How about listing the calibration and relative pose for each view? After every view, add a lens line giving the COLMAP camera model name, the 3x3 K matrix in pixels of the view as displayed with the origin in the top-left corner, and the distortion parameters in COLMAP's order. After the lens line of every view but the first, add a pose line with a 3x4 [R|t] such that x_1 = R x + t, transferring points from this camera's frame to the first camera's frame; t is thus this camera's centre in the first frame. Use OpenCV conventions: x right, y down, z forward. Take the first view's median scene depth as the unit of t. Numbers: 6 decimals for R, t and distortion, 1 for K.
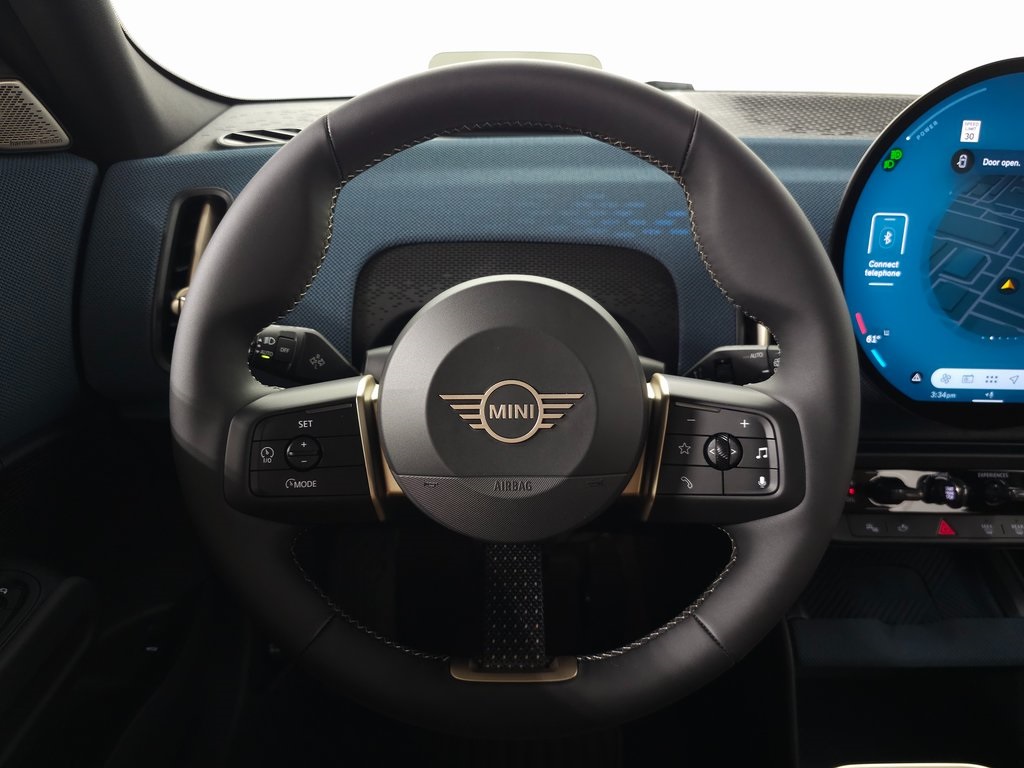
lens RADIAL K [[697.6, 0, 498.8], [0, 697.6, 381.4], [0, 0, 1]] dist [0.033160, -0.048362]
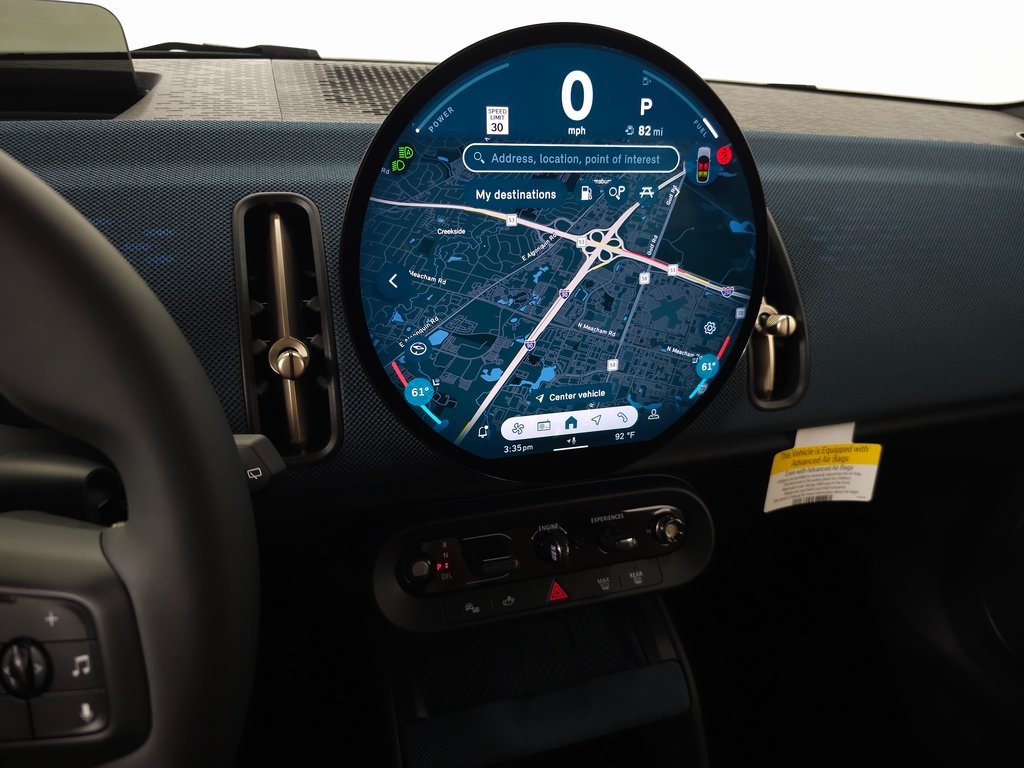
lens RADIAL K [[701.0, 0, 519.9], [0, 701.0, 378.6], [0, 0, 1]] dist [0.055761, -0.093715]
pose [[0.953678, -0.099134, 0.284025, 0.429454], [0.089332, 0.994879, 0.047291, -0.103751], [-0.287259, -0.019728, 0.957650, 0.229914]]
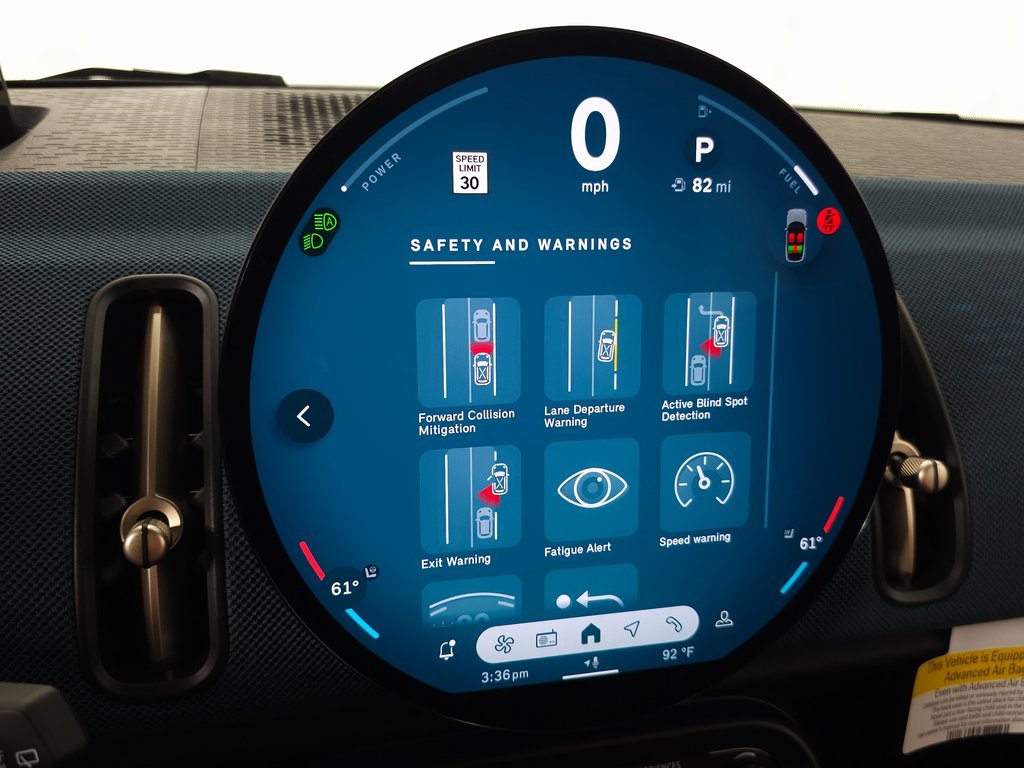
lens RADIAL K [[886.4, 0, 523.3], [0, 886.4, 387.7], [0, 0, 1]] dist [0.005964, -0.018141]
pose [[0.970340, -0.062431, 0.233545, 0.530382], [0.077010, 0.995576, -0.053826, -0.160003], [-0.229151, 0.070214, 0.970855, 0.369317]]
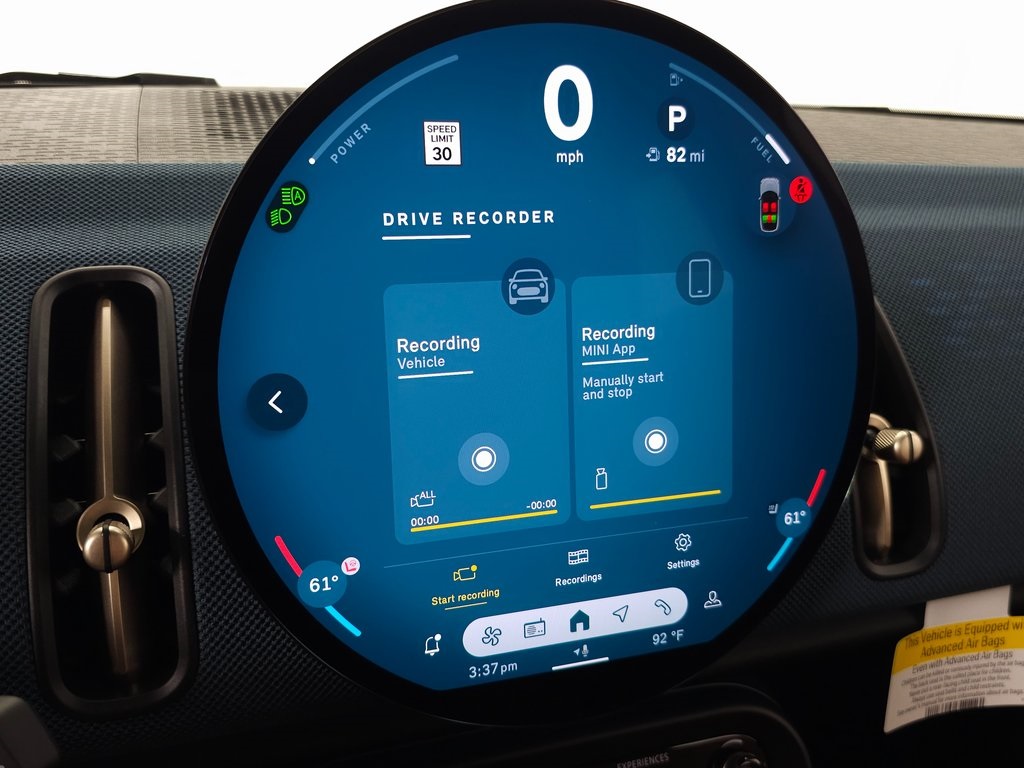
lens RADIAL K [[888.5, 0, 512.0], [0, 888.5, 384.0], [0, 0, 1]] dist [-0.002336, -0.005355]
pose [[0.950307, -0.092468, 0.297266, 0.500588], [0.118585, 0.990401, -0.071019, -0.137548], [-0.287846, 0.102741, 0.952150, 0.401460]]
